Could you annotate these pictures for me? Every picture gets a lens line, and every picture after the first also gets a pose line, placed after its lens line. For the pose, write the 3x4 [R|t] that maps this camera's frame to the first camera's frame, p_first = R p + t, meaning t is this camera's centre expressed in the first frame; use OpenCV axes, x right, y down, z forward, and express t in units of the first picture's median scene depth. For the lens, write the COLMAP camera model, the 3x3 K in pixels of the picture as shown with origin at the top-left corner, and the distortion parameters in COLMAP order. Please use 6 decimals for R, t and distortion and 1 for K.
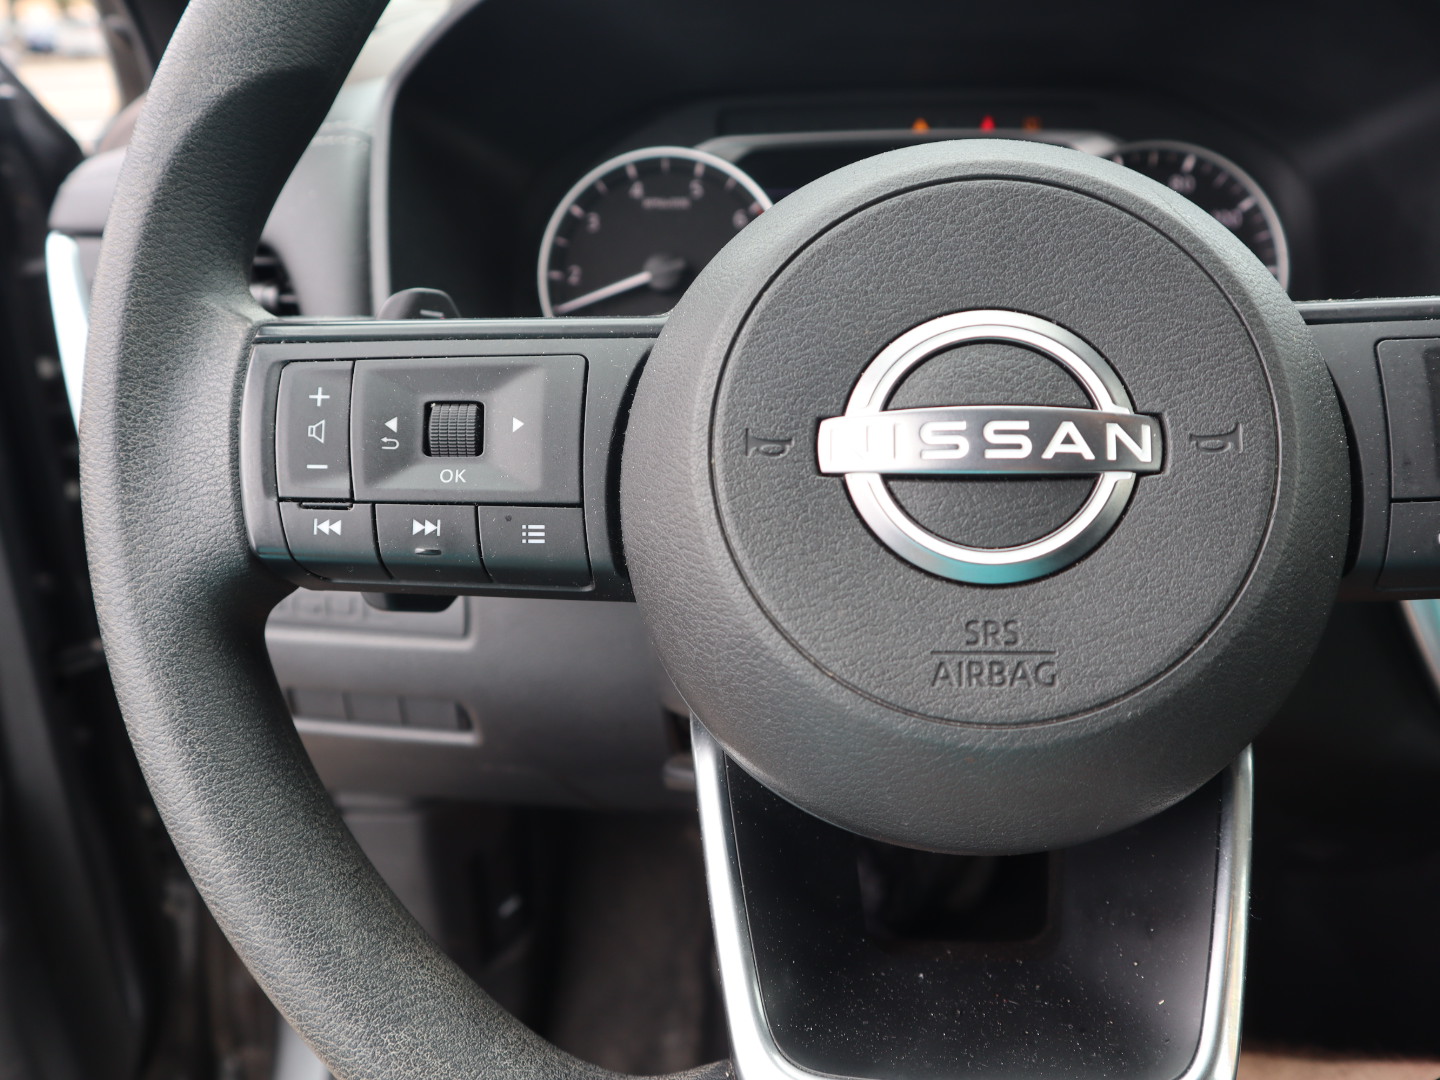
lens RADIAL K [[1104.8, 0, 726.0], [0, 1104.8, 544.8], [0, 0, 1]] dist [-0.110428, 0.055538]
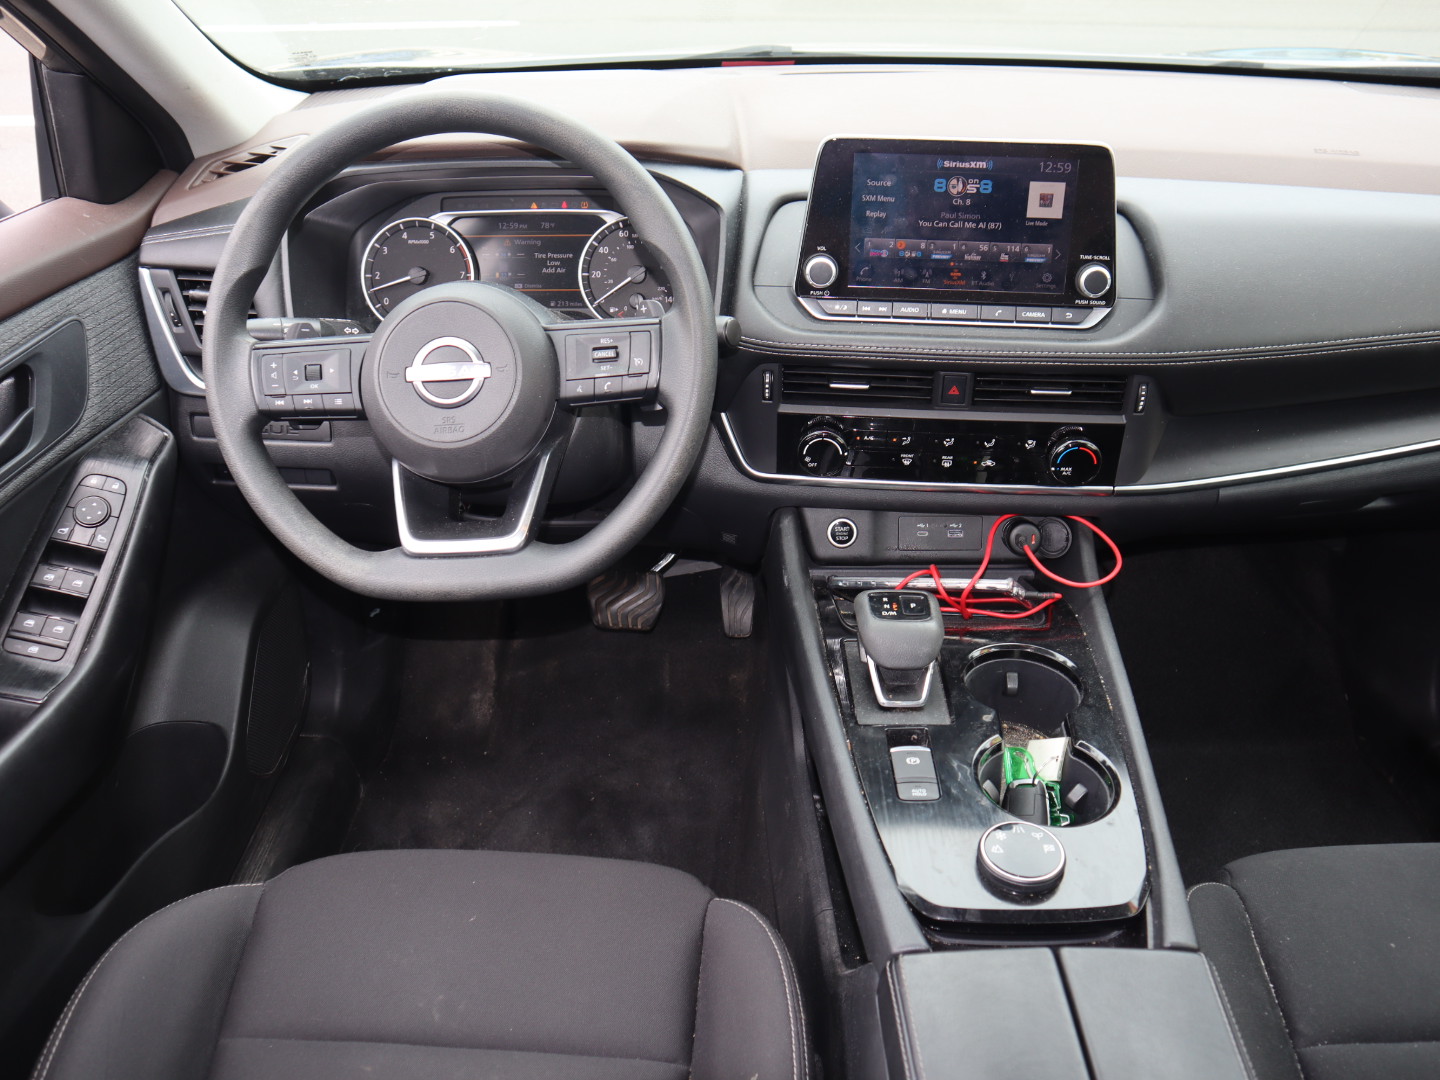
lens RADIAL K [[1104.8, 0, 721.1], [0, 1104.8, 544.3], [0, 0, 1]] dist [-0.110428, 0.055538]
pose [[0.996149, -0.052484, 0.070237, 0.896625], [0.044147, 0.992339, 0.115384, 0.109846], [-0.075755, -0.111839, 0.990835, -2.999543]]
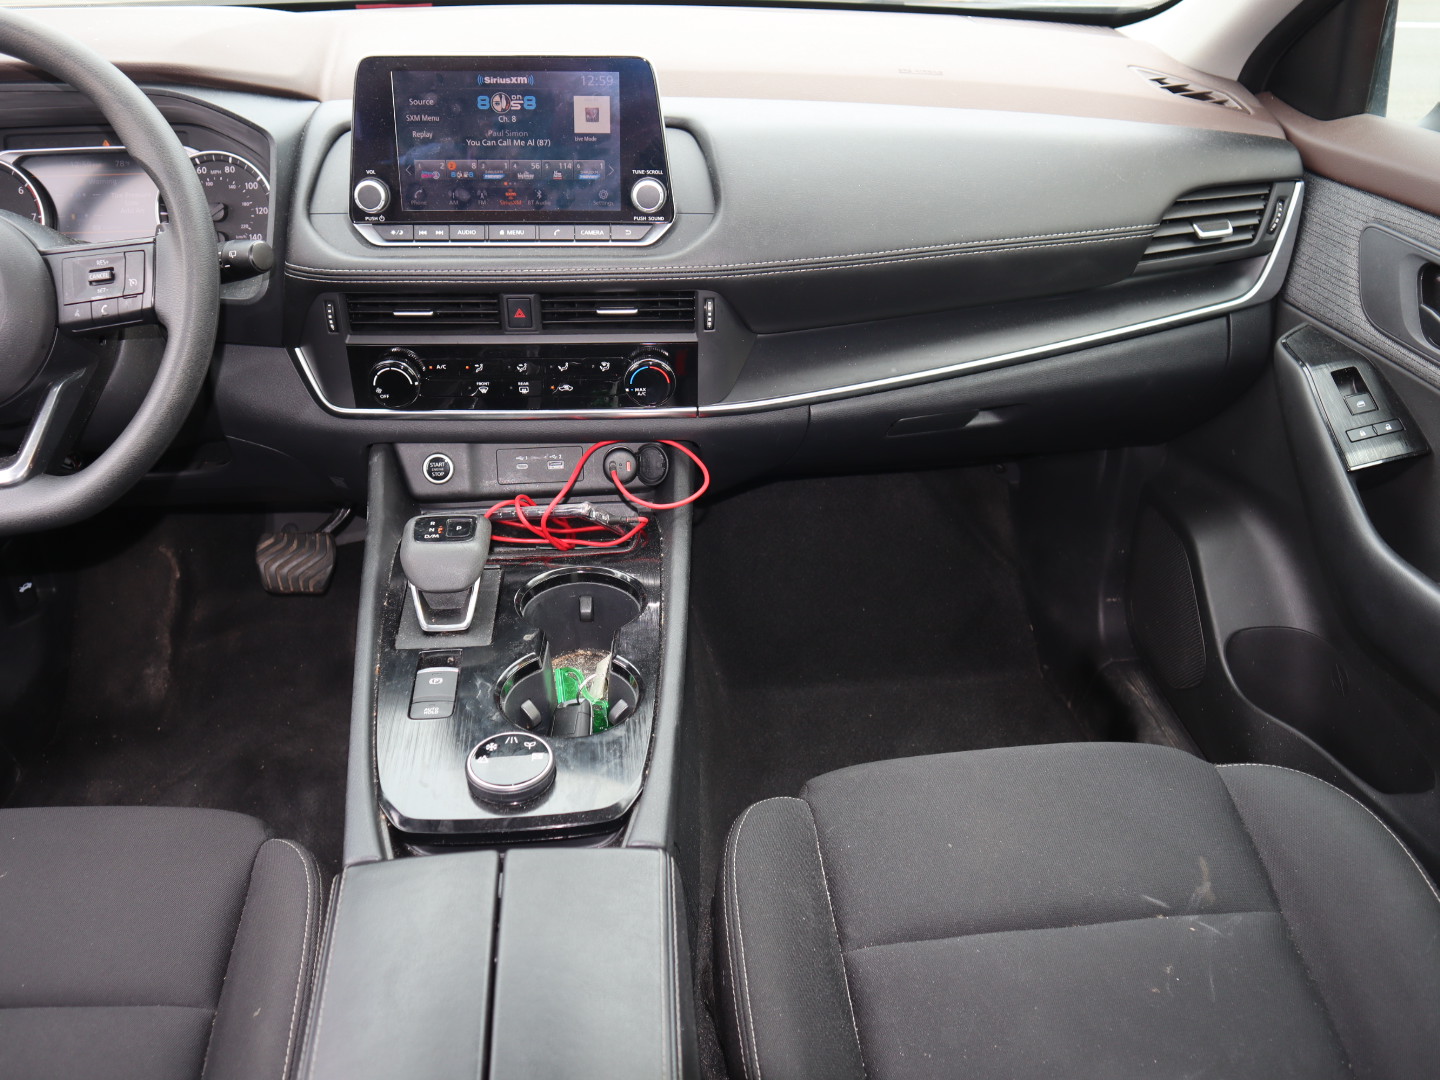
lens RADIAL K [[1104.8, 0, 709.6], [0, 1104.8, 540.2], [0, 0, 1]] dist [-0.110428, 0.055538]
pose [[0.977579, -0.096773, 0.187012, 2.073675], [0.074170, 0.989468, 0.124307, 0.469648], [-0.197072, -0.107649, 0.974461, -3.102553]]
